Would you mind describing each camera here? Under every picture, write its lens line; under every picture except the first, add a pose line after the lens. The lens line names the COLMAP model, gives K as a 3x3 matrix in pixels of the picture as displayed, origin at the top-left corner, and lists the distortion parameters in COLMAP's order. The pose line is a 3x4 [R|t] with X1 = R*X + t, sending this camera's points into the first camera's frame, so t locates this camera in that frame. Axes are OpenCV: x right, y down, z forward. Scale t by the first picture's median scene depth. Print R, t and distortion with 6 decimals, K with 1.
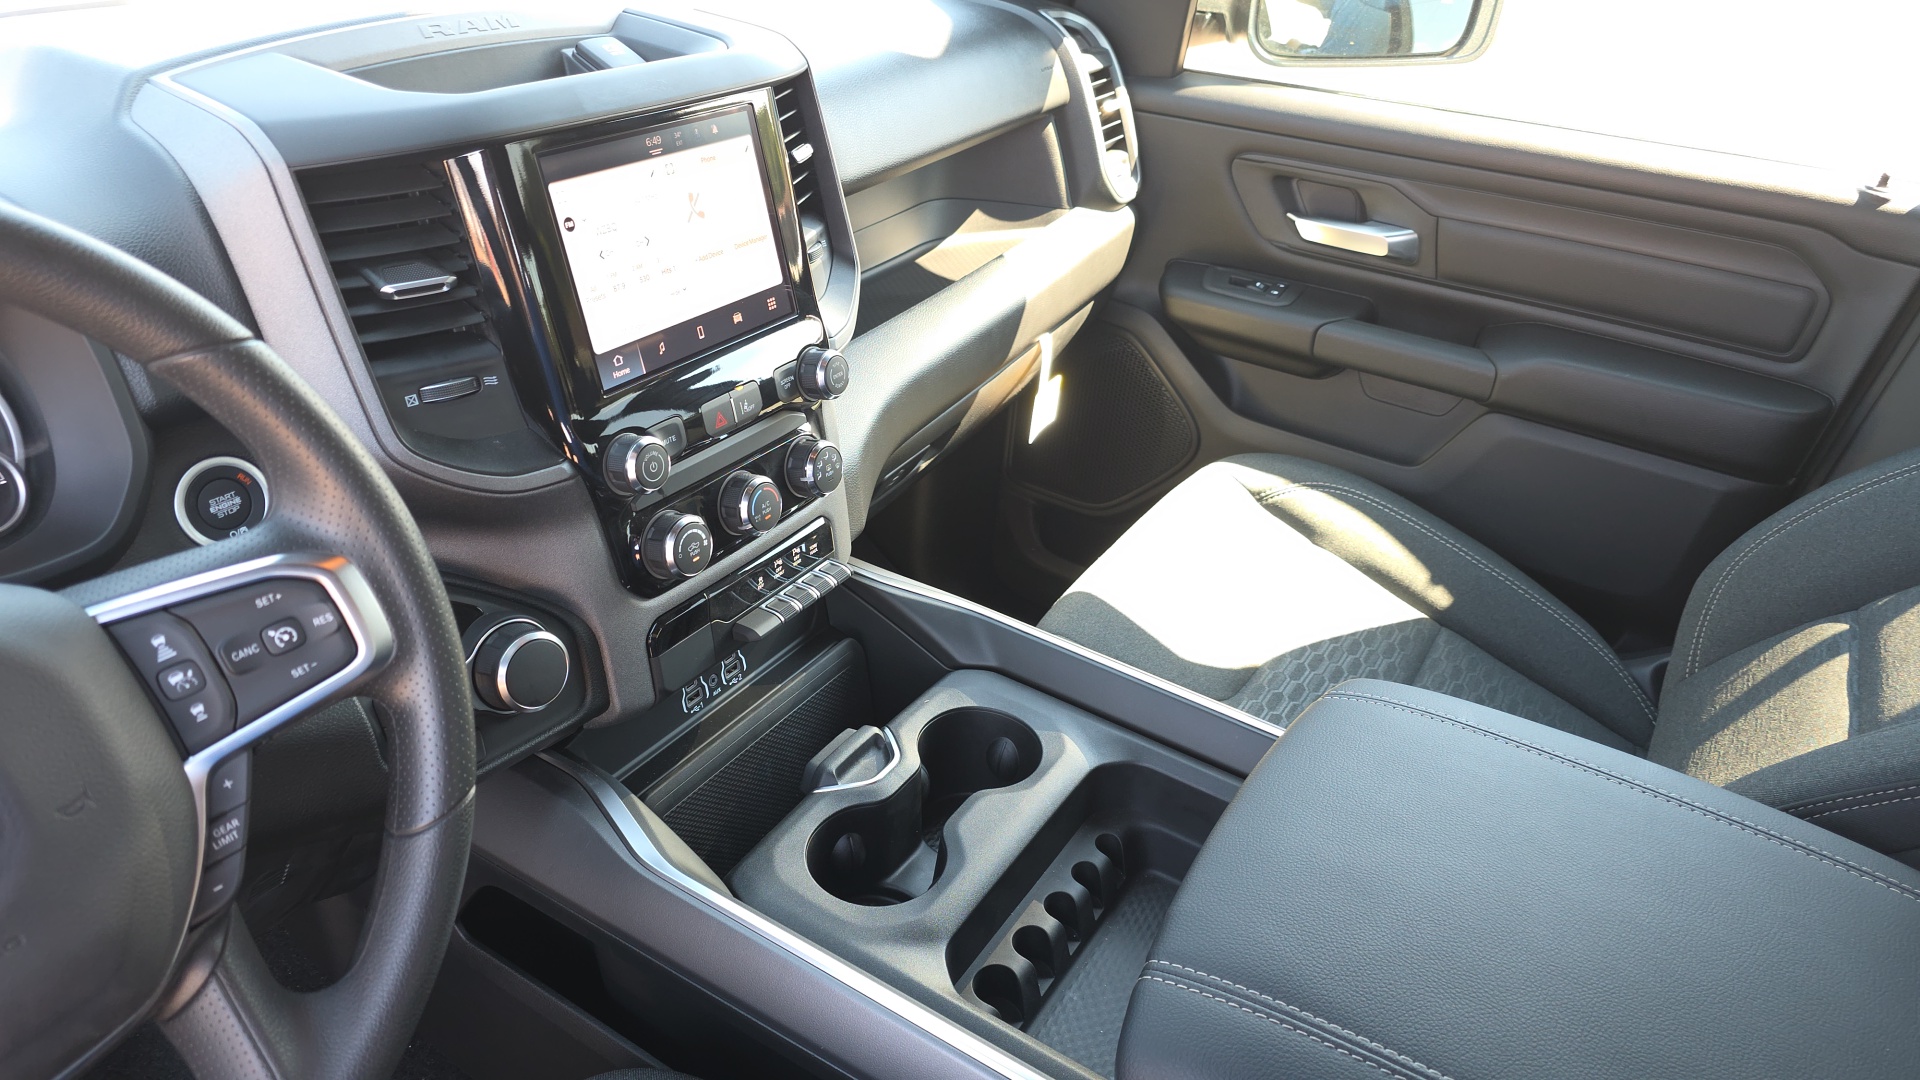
lens RADIAL K [[1285.0, 0, 954.3], [0, 1285.0, 534.5], [0, 0, 1]] dist [0.052919, -0.069506]
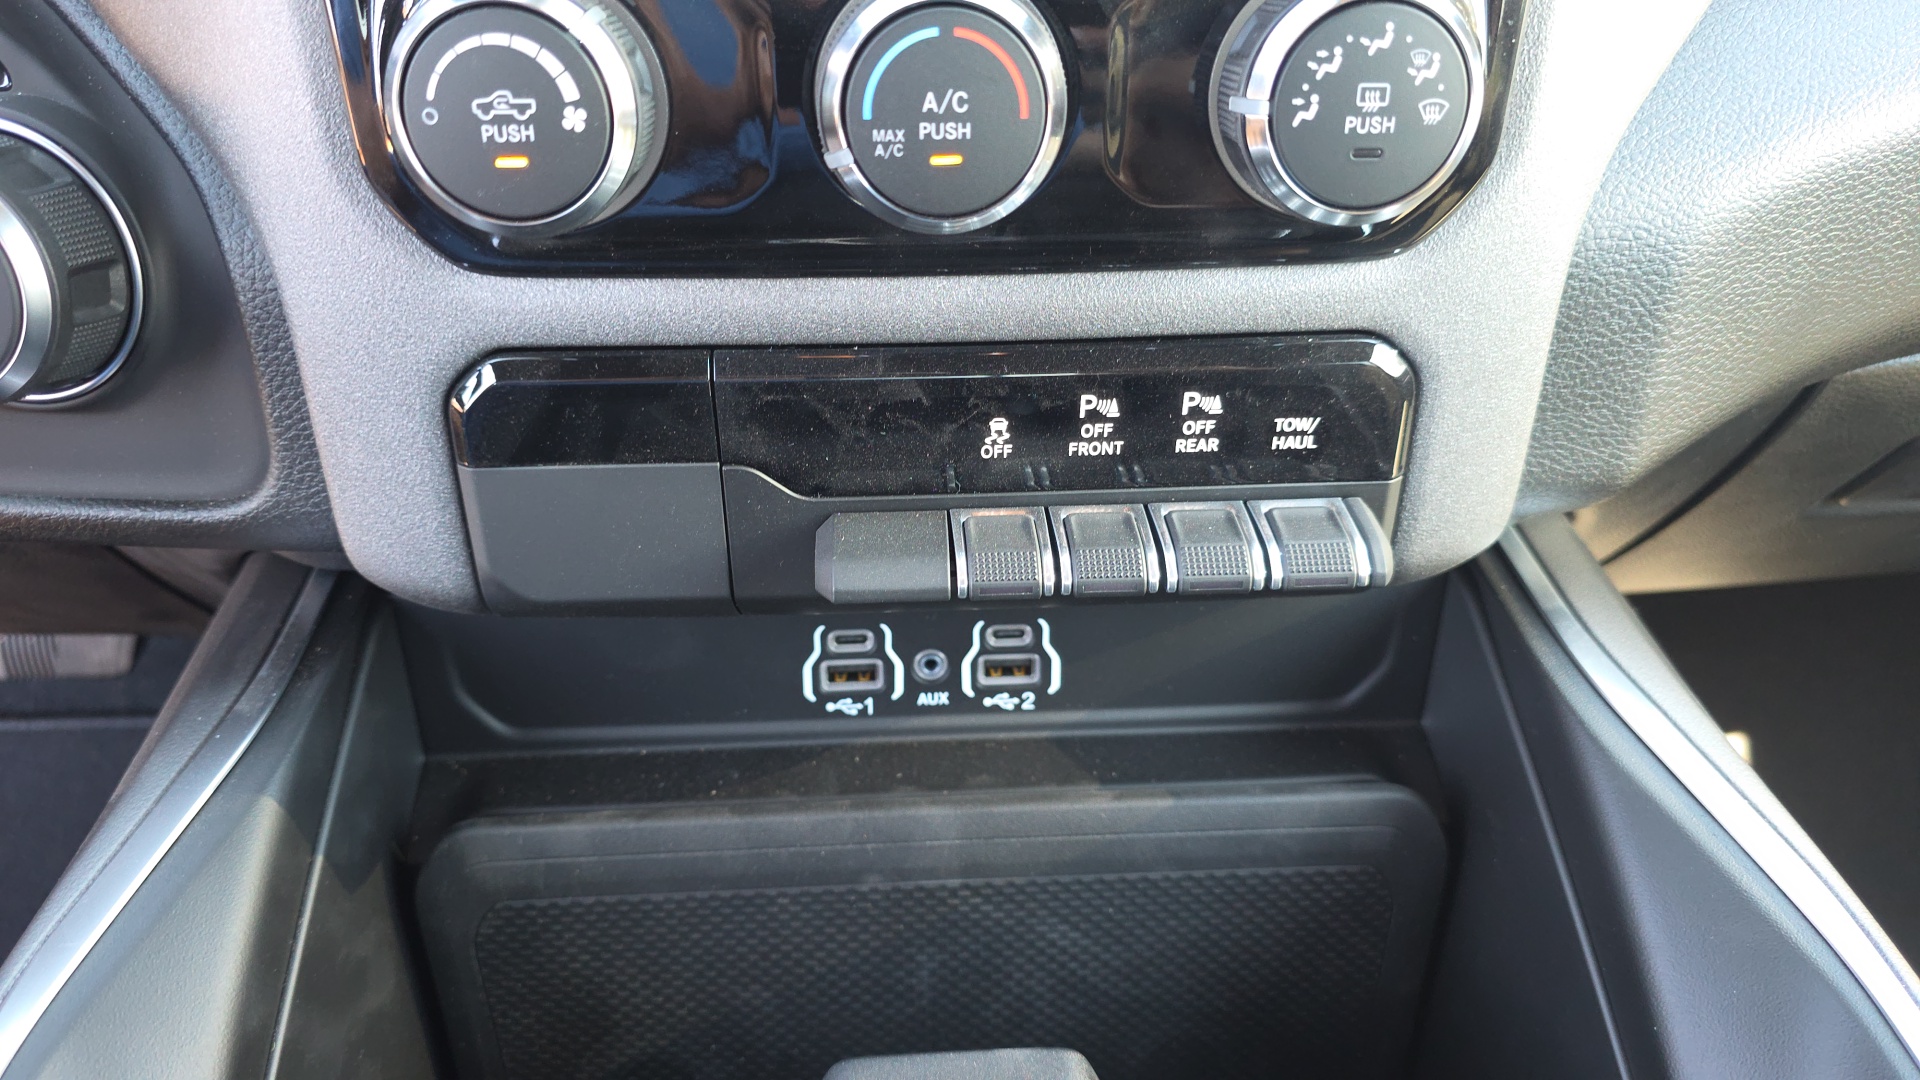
lens RADIAL K [[1306.9, 0, 960.0], [0, 1306.9, 540.0], [0, 0, 1]] dist [-0.000139, -0.050893]
pose [[0.581824, 0.444237, -0.681274, 0.036743], [-0.386086, 0.888113, 0.249383, -0.008327], [0.715834, 0.117933, 0.688239, 0.568906]]
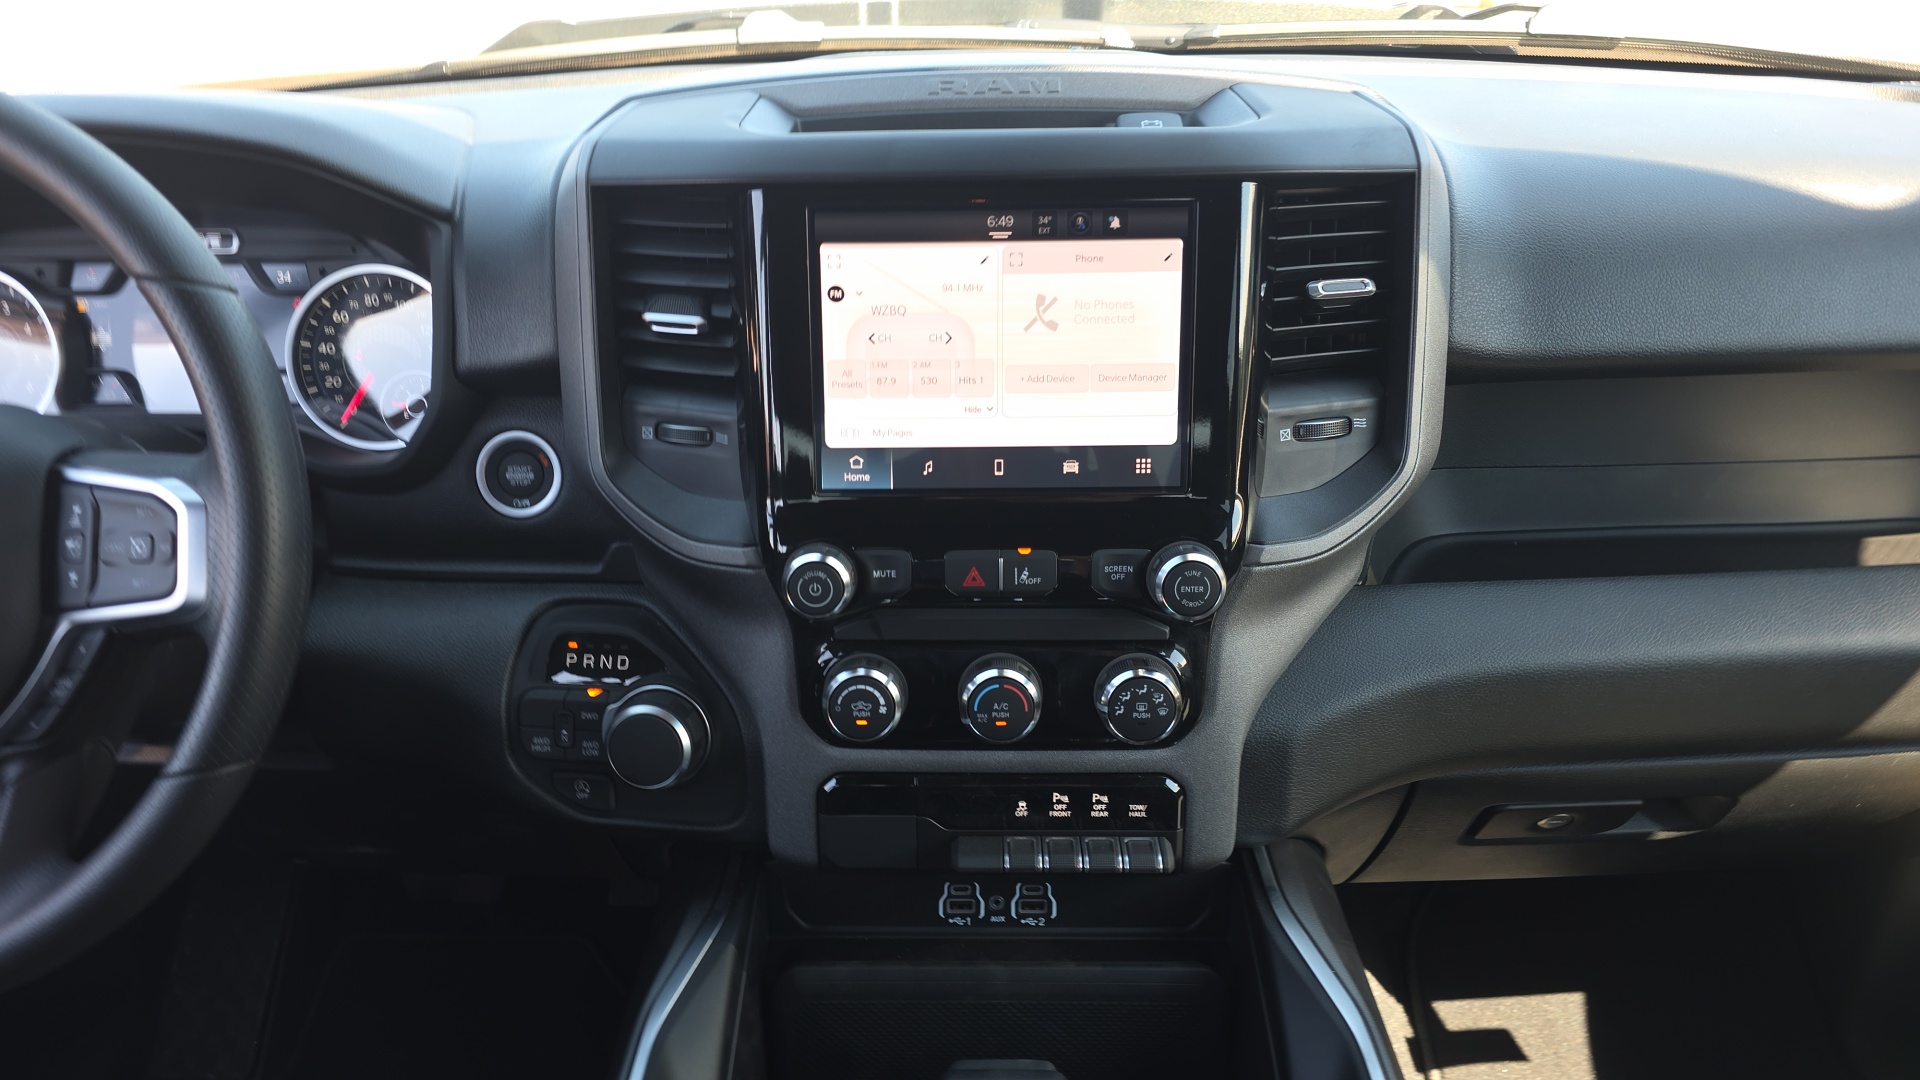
lens RADIAL K [[1288.5, 0, 932.8], [0, 1288.5, 542.0], [0, 0, 1]] dist [0.049829, -0.067626]
pose [[0.506988, 0.304648, -0.806321, 0.273465], [-0.388936, 0.915666, 0.101412, -0.115699], [0.769216, 0.262192, 0.582720, 0.342186]]
